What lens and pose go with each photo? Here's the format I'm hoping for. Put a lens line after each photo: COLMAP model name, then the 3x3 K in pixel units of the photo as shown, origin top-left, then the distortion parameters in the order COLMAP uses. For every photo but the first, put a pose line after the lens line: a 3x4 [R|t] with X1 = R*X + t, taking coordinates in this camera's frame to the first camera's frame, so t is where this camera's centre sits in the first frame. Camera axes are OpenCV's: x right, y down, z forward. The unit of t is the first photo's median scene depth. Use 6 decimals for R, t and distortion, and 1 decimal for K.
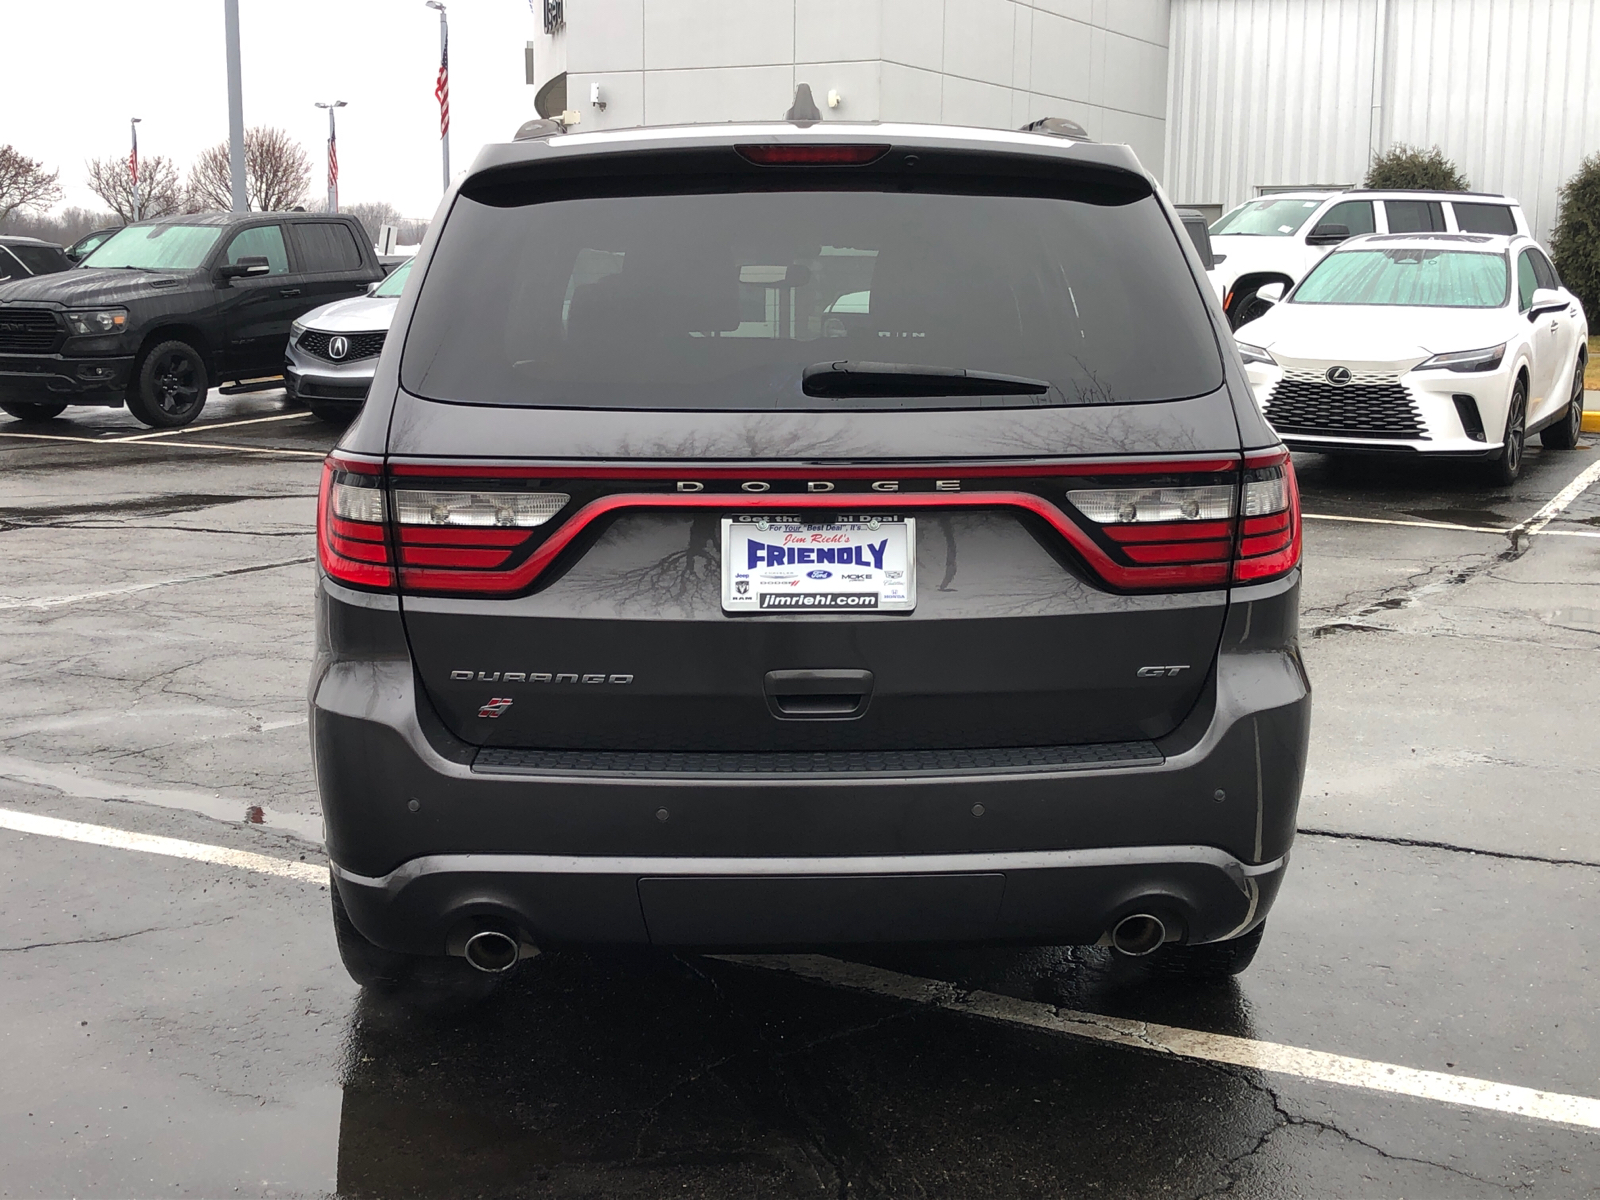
lens RADIAL K [[1961.3, 0, 793.5], [0, 1961.3, 589.8], [0, 0, 1]] dist [0.042413, 0.000000]
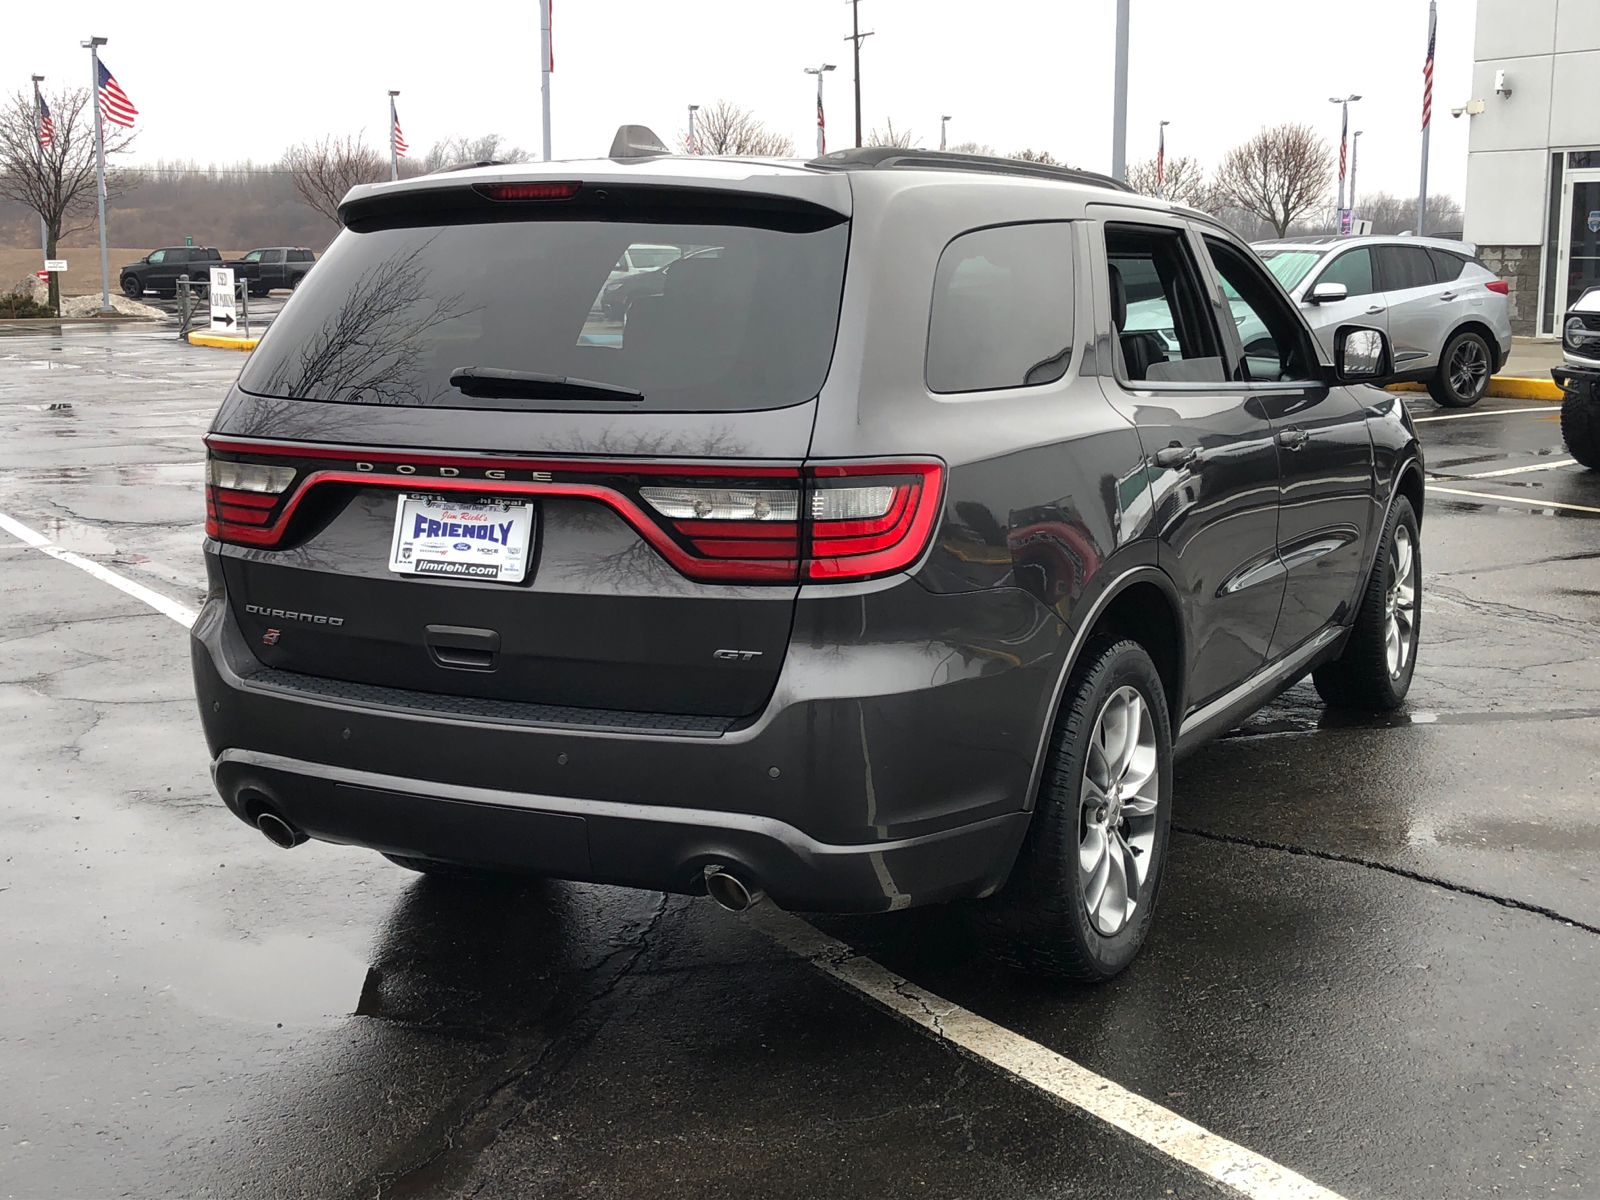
lens RADIAL K [[1961.3, 0, 787.0], [0, 1961.3, 603.6], [0, 0, 1]] dist [0.042413, 0.000000]
pose [[0.885696, 0.077418, -0.457766, 0.733851], [-0.073854, 0.996938, 0.025708, -0.018541], [0.458354, 0.011038, 0.888701, 0.033775]]
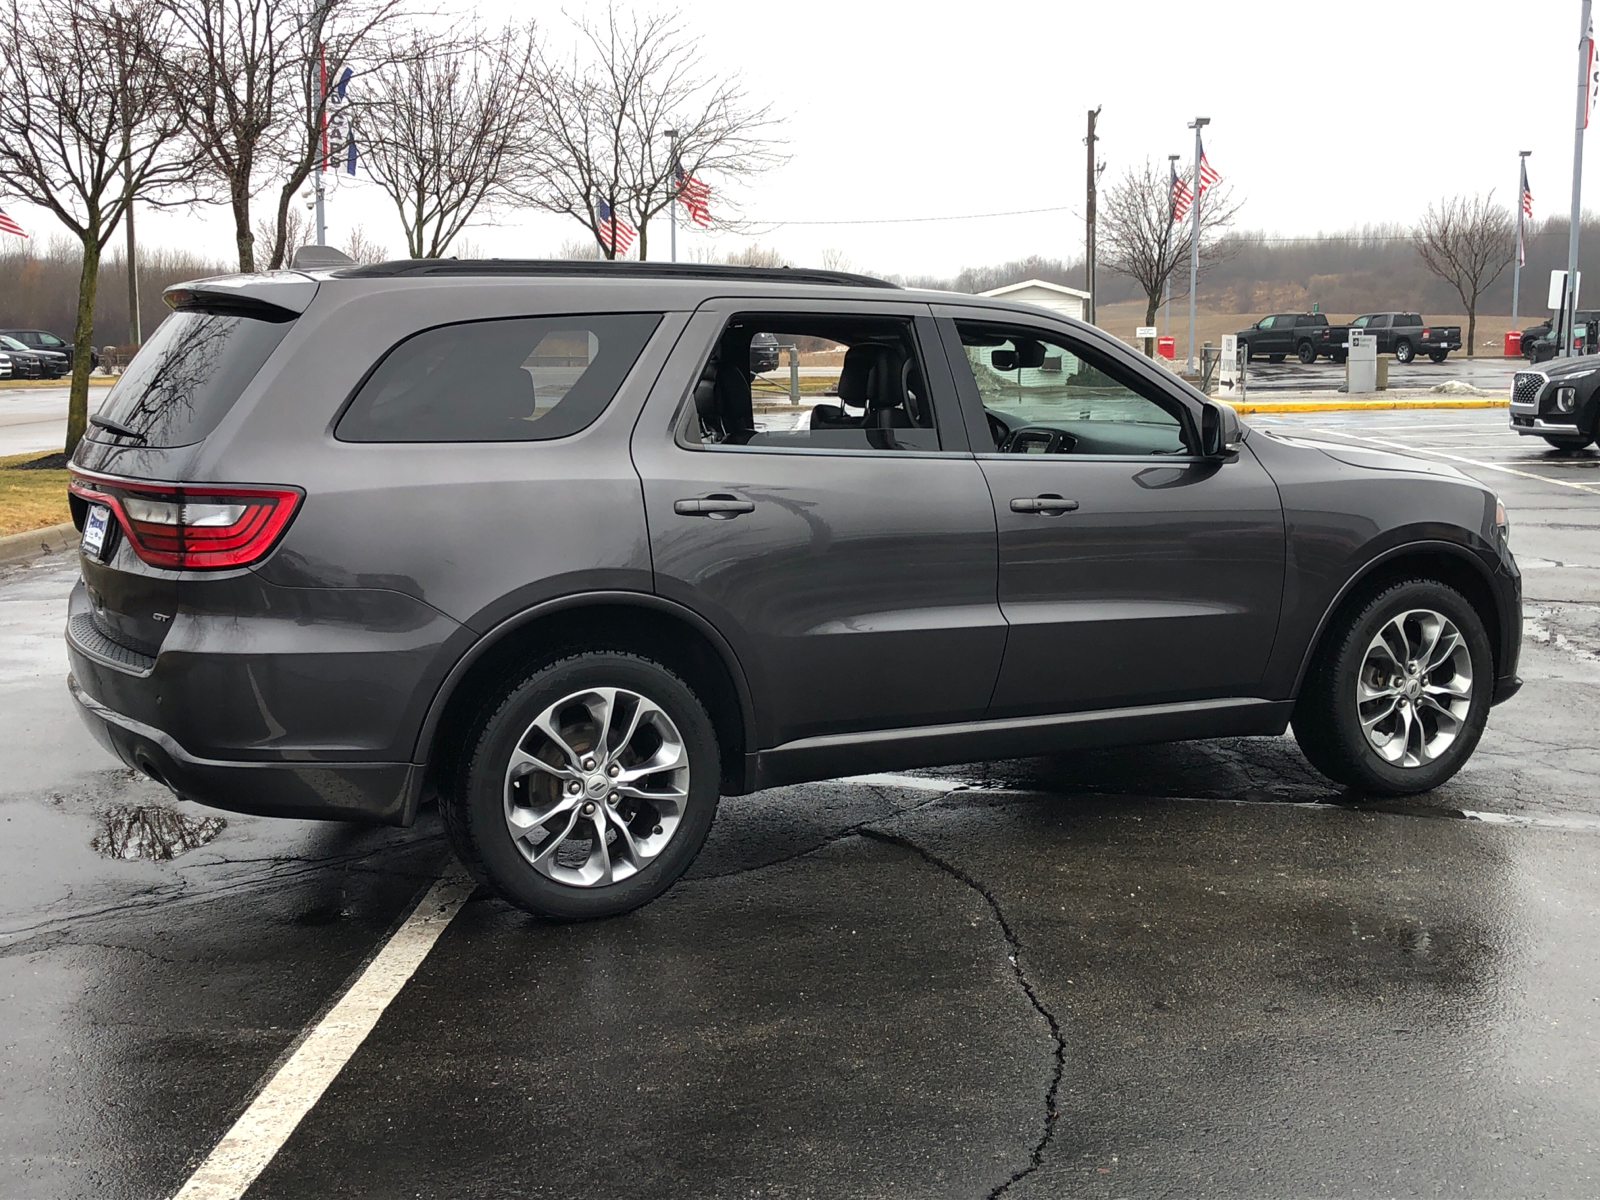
lens RADIAL K [[1961.3, 0, 803.5], [0, 1961.3, 606.7], [0, 0, 1]] dist [0.042413, 0.000000]
pose [[0.503514, 0.121351, -0.855422, 1.866321], [-0.141657, 0.988284, 0.056818, -0.135218], [0.852295, 0.092568, 0.514805, 0.639409]]
